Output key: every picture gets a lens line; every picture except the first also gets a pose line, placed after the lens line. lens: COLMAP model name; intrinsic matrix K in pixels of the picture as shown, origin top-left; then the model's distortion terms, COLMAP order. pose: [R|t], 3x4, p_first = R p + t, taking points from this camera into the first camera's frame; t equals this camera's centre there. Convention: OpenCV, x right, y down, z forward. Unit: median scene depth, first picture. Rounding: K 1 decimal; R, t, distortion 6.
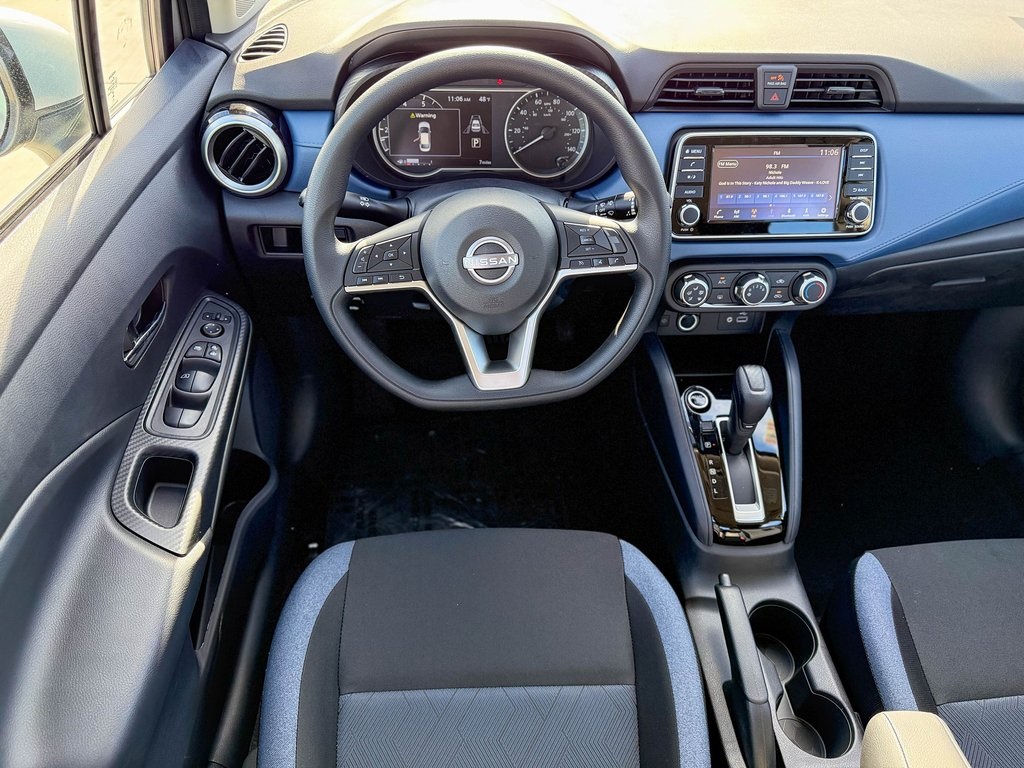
lens RADIAL K [[759.9, 0, 514.2], [0, 759.9, 397.0], [0, 0, 1]] dist [0.089731, -0.205046]
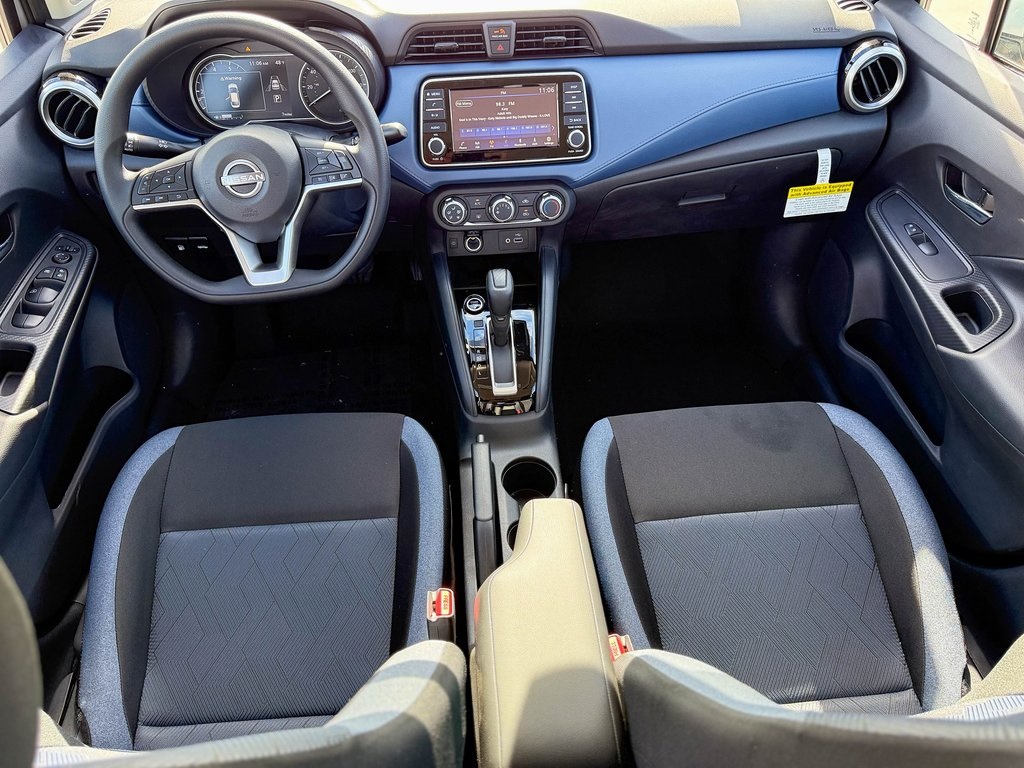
lens RADIAL K [[755.9, 0, 521.9], [0, 755.9, 407.0], [0, 0, 1]] dist [0.034927, -0.060398]
pose [[0.999078, -0.042136, -0.008209, 0.361597], [0.042255, 0.998997, 0.014850, 0.171682], [0.007575, -0.015183, 0.999856, -0.233473]]
